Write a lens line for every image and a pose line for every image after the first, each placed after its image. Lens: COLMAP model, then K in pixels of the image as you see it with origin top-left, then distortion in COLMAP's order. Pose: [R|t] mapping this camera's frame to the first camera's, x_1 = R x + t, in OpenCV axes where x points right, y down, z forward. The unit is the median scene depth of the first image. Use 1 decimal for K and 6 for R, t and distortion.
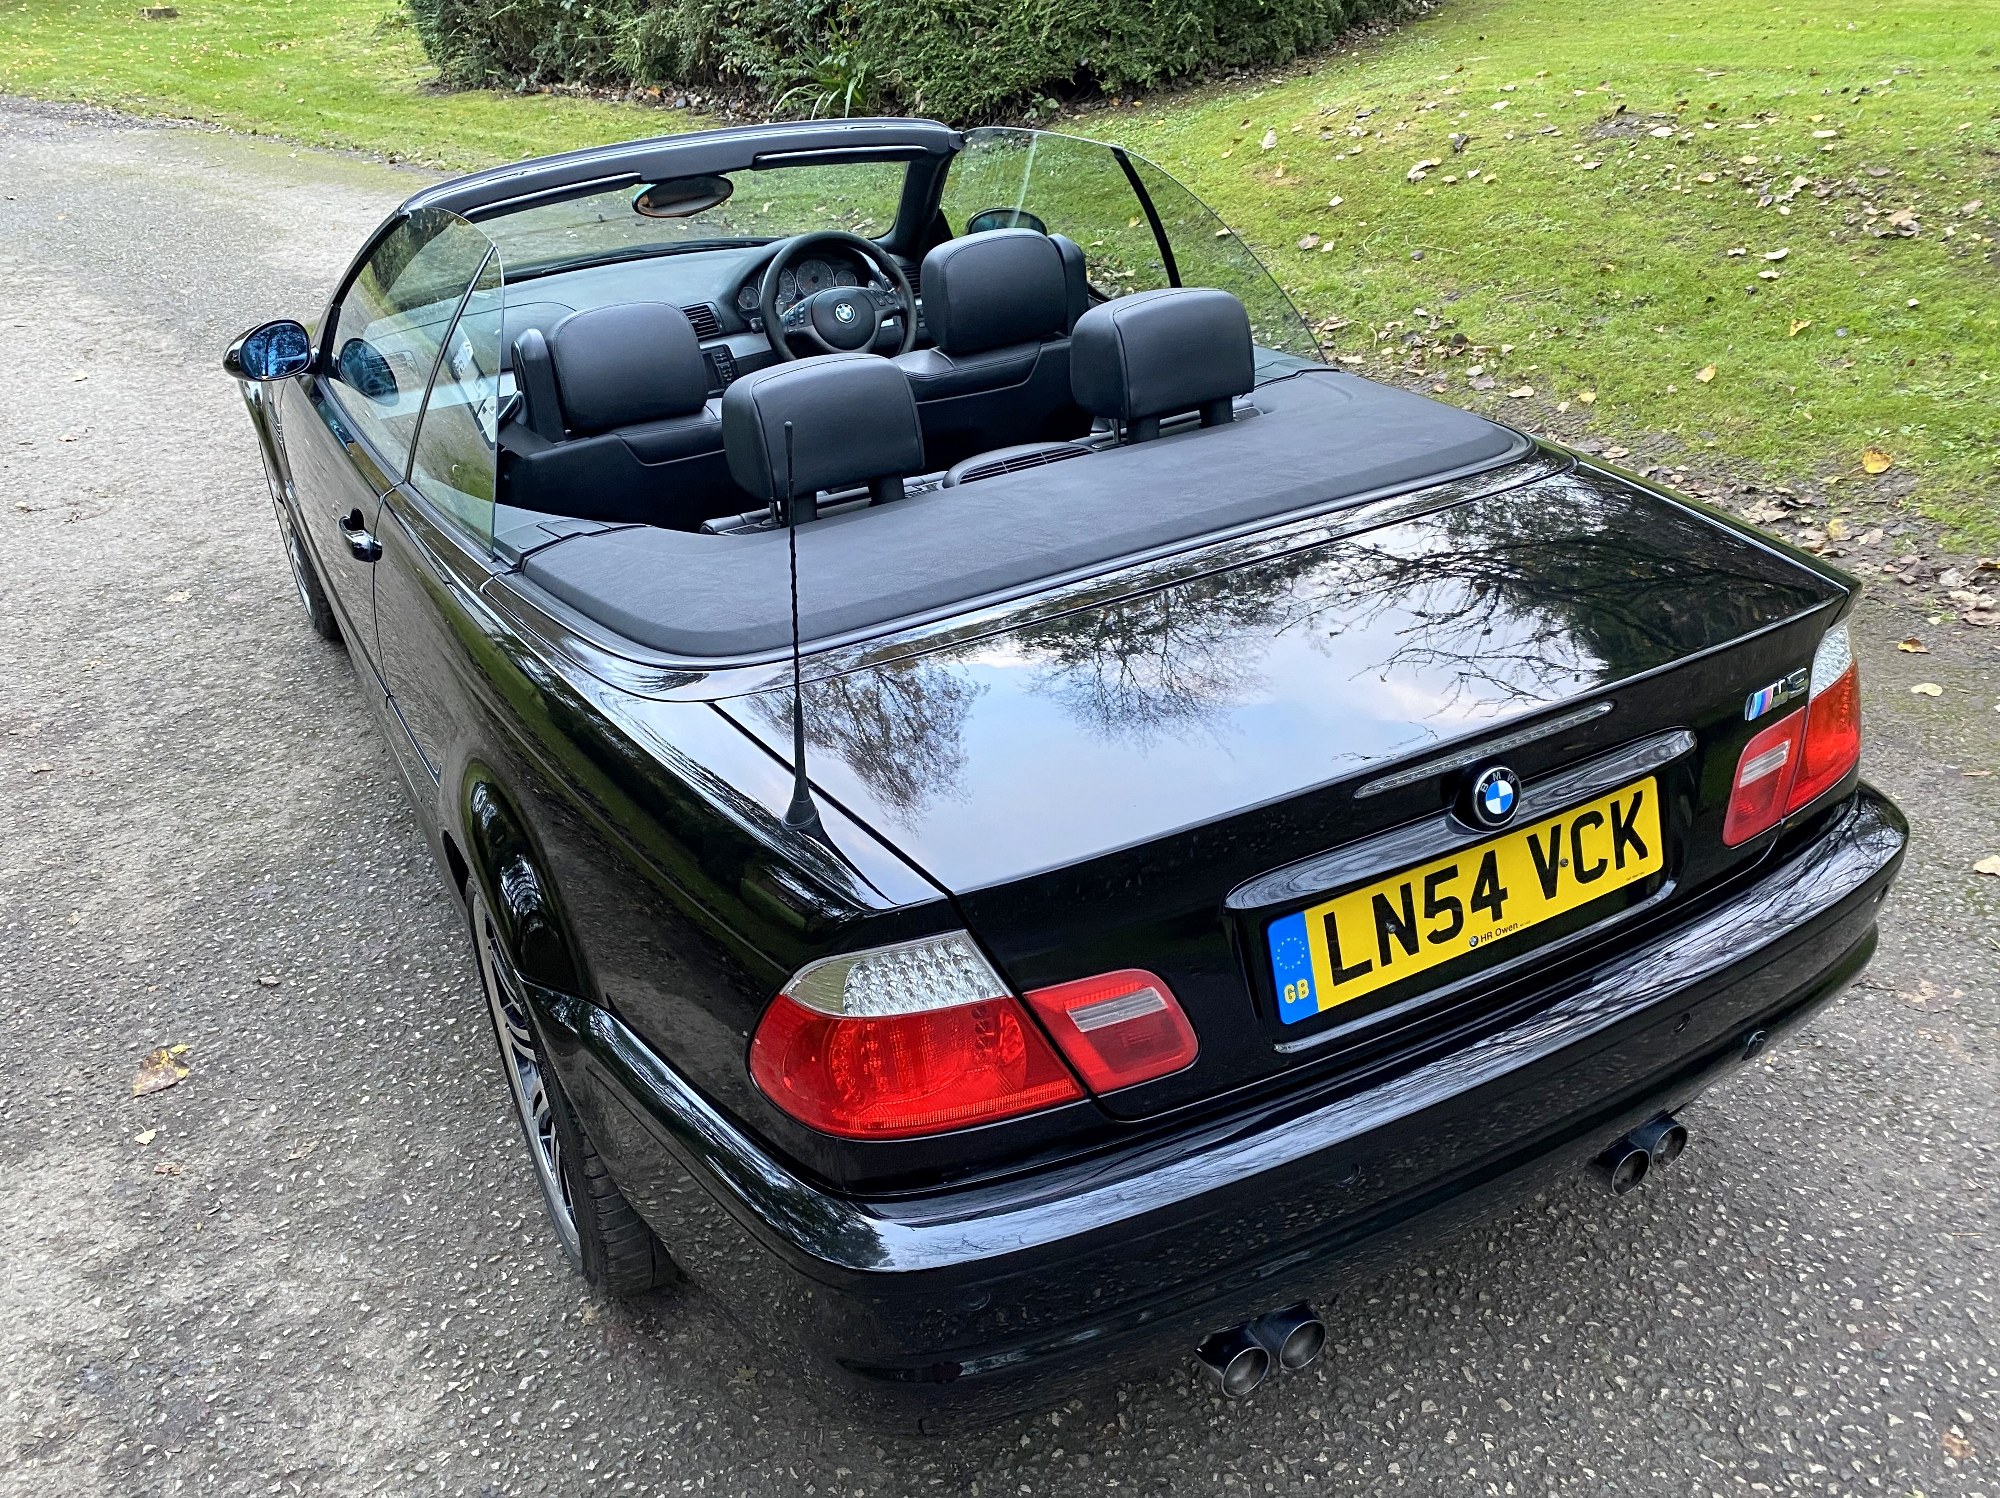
lens RADIAL K [[1668.4, 0, 1000.0], [0, 1668.4, 749.0], [0, 0, 1]] dist [0.065865, -0.007961]
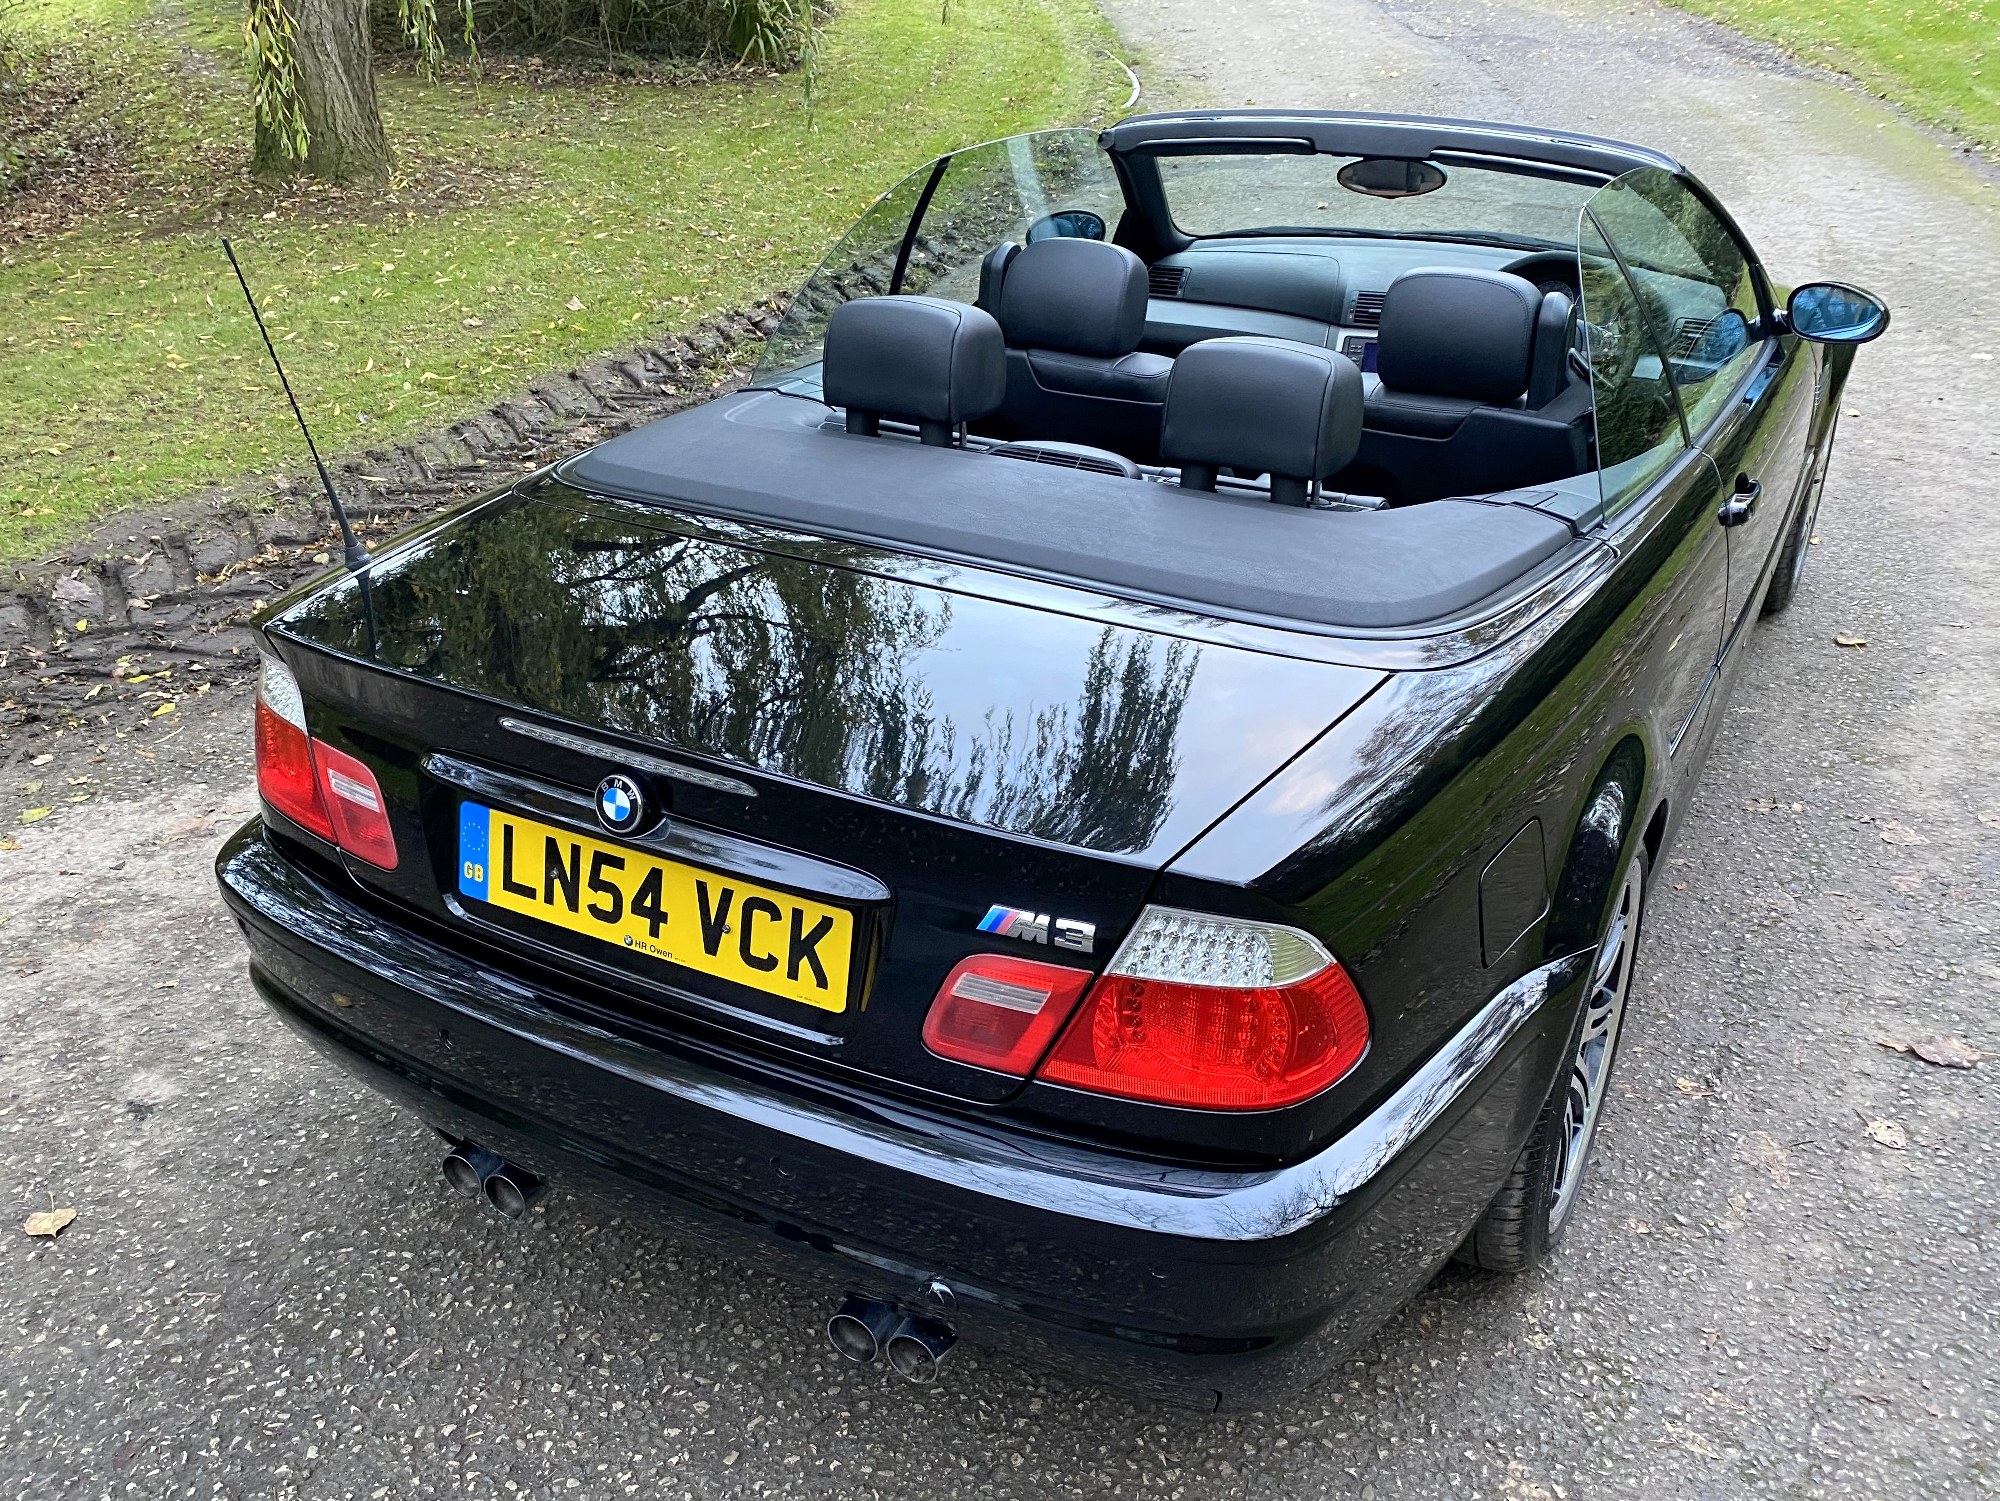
lens RADIAL K [[1668.4, 0, 1000.0], [0, 1668.4, 750.5], [0, 0, 1]] dist [0.065865, -0.007961]
pose [[0.561315, 0.439190, -0.701454, 1.050543], [-0.420651, 0.881329, 0.215201, -0.295356], [0.712726, 0.174273, 0.679449, 0.439062]]
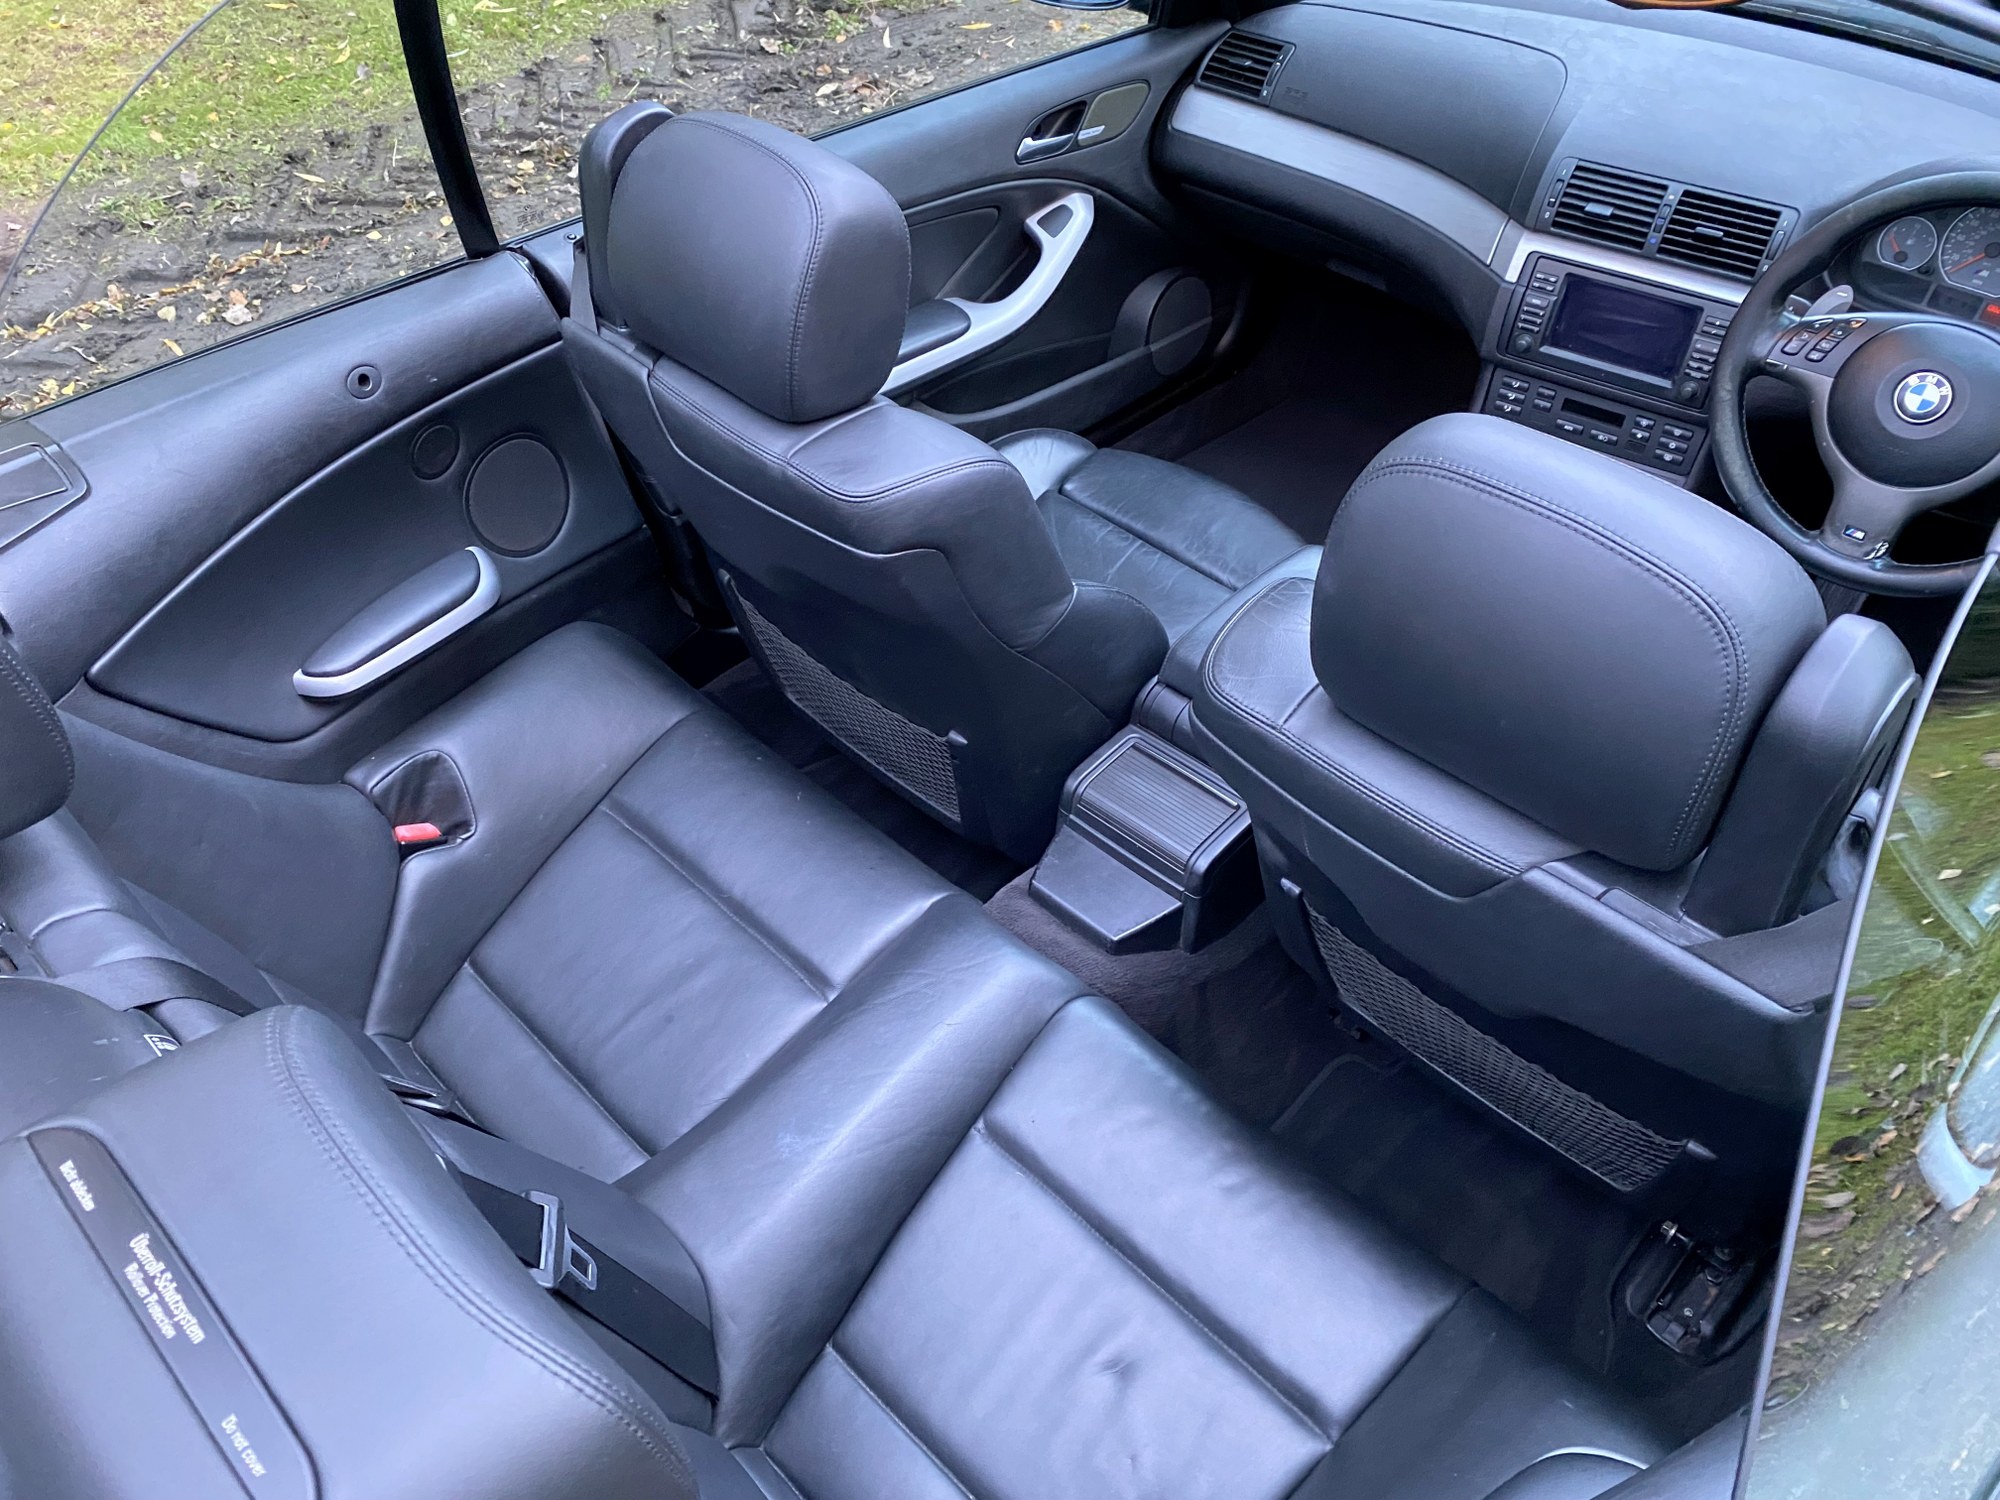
lens RADIAL K [[1549.1, 0, 963.8], [0, 1549.1, 747.1], [0, 0, 1]] dist [0.008237, 0.010436]
pose [[0.311048, 0.695478, -0.647734, 0.286139], [-0.450610, 0.707988, 0.543786, -0.646189], [0.836779, 0.122732, 0.533607, 1.355124]]
